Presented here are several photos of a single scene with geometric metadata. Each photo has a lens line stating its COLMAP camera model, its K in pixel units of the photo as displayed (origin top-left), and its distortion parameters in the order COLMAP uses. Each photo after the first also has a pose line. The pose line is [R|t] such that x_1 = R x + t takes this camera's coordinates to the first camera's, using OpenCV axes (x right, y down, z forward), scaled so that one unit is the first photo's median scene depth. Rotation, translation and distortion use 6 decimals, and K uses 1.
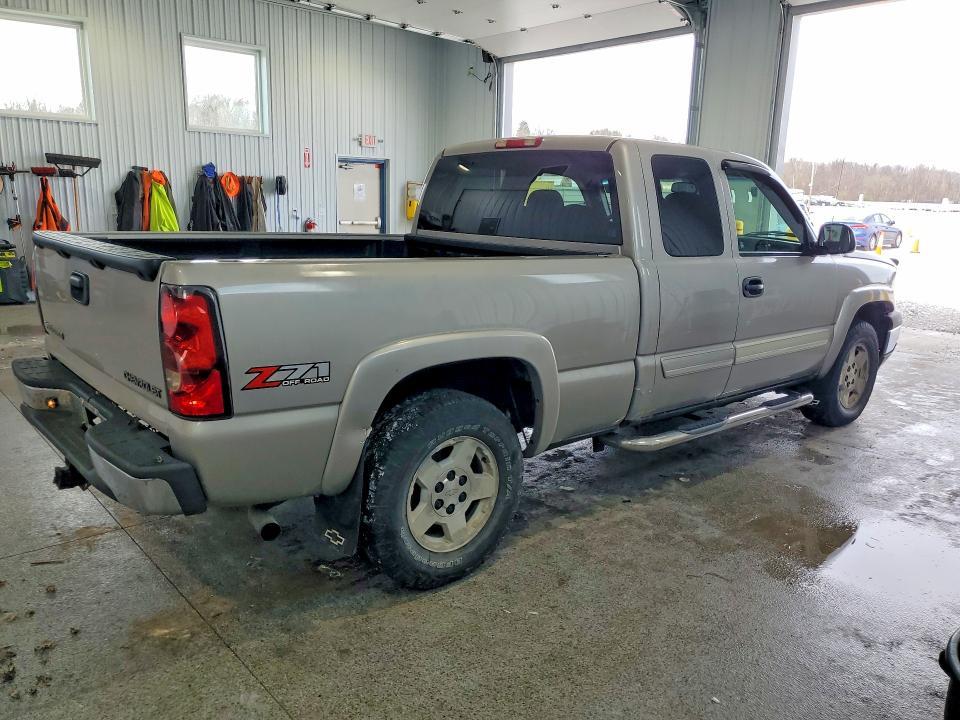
lens RADIAL K [[736.9, 0, 472.4], [0, 736.9, 359.4], [0, 0, 1]] dist [-0.003229, 0.000783]
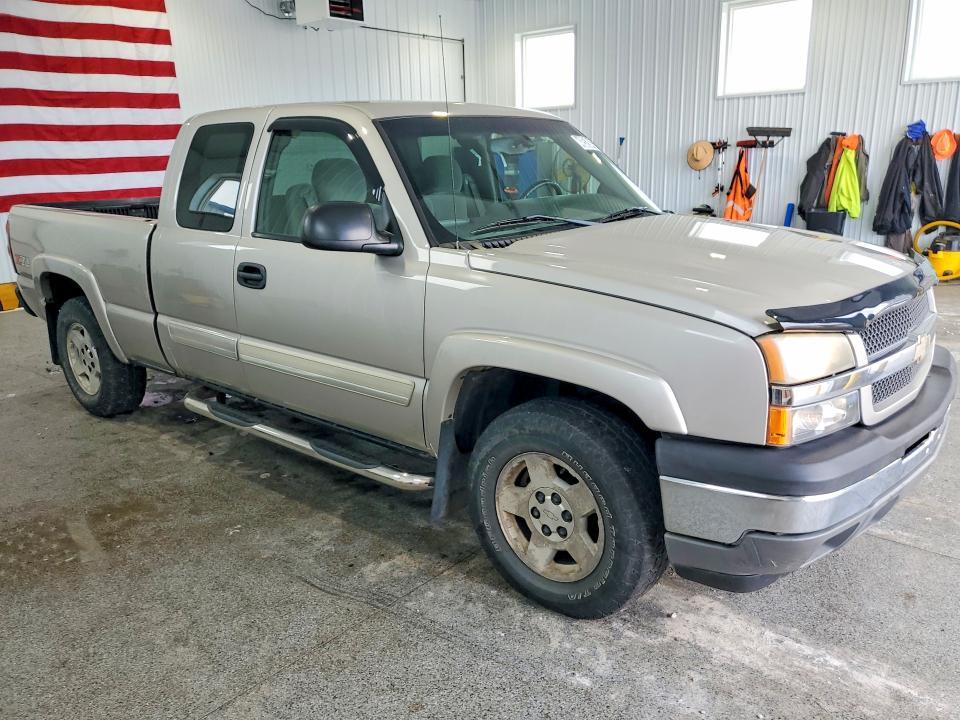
lens RADIAL K [[736.9, 0, 472.4], [0, 736.9, 359.4], [0, 0, 1]] dist [-0.003229, 0.000783]
pose [[0.180255, 0.224964, -0.957549, 0.502283], [-0.183373, 0.964114, 0.191987, -0.085781], [0.966376, 0.140982, 0.215039, 0.437518]]
